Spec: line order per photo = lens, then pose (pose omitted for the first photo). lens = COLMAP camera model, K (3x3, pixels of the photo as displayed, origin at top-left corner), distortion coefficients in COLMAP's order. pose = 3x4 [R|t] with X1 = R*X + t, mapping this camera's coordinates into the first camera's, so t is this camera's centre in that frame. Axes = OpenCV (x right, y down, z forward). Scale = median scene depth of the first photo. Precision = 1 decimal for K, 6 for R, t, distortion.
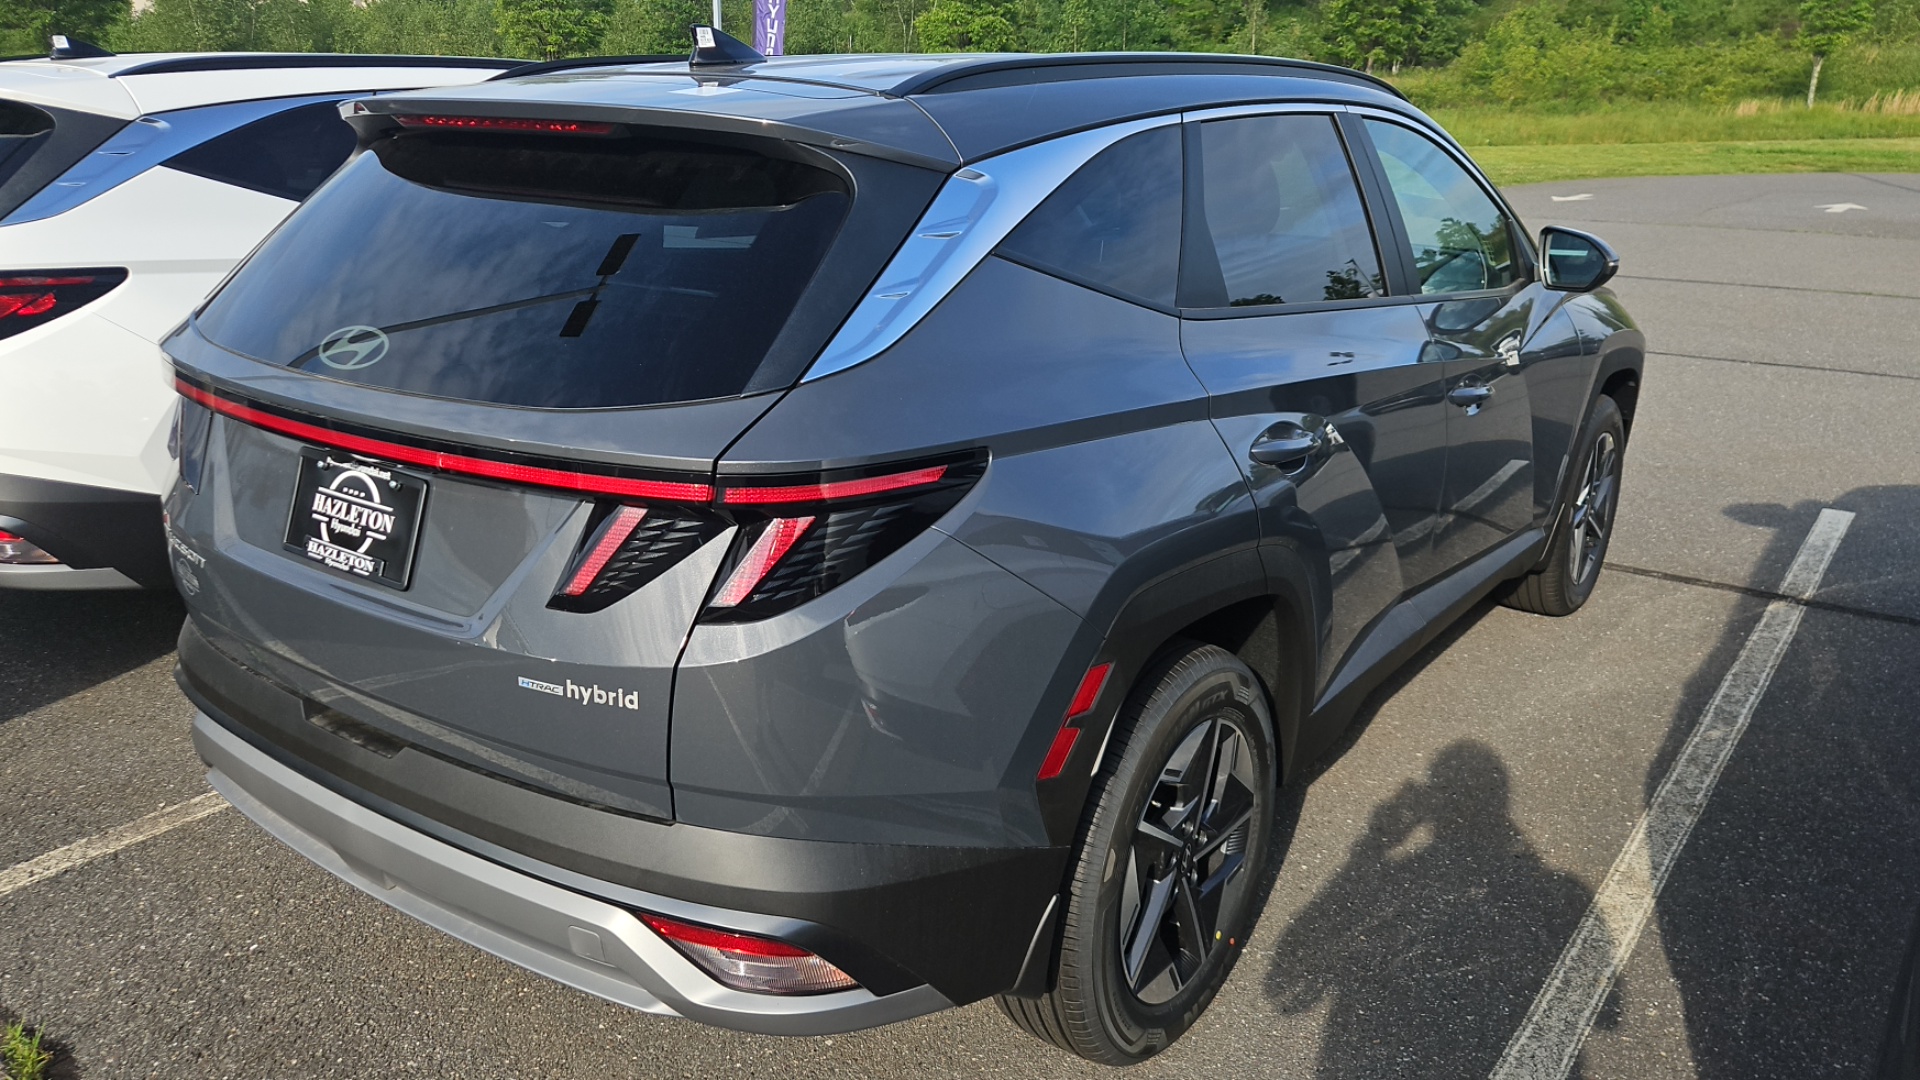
lens RADIAL K [[1388.7, 0, 960.0], [0, 1388.7, 540.0], [0, 0, 1]] dist [0.037384, -0.002235]
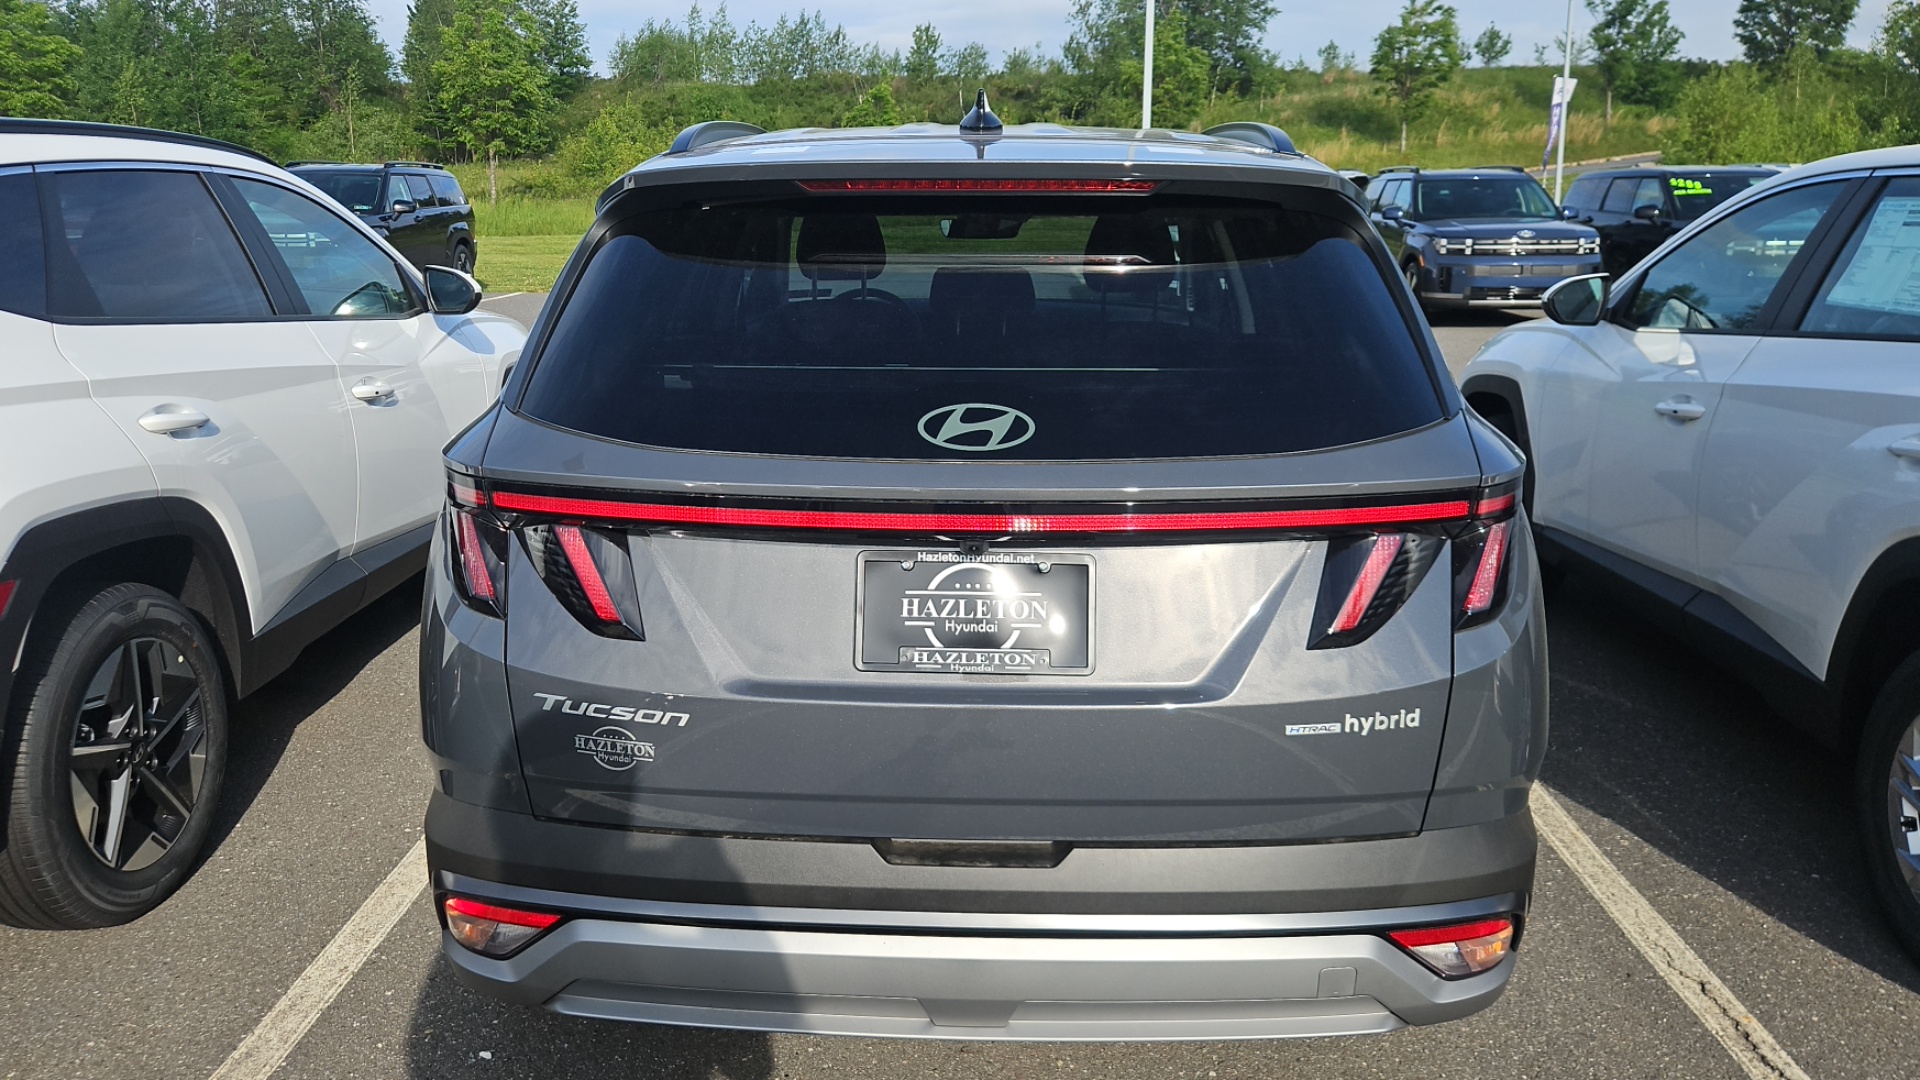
lens RADIAL K [[1388.7, 0, 960.0], [0, 1388.7, 540.0], [0, 0, 1]] dist [0.037384, -0.002235]
pose [[0.834489, -0.142570, 0.532262, -1.038967], [0.174018, 0.984701, -0.009068, -0.064495], [-0.522825, 0.100190, 0.846531, 0.278135]]
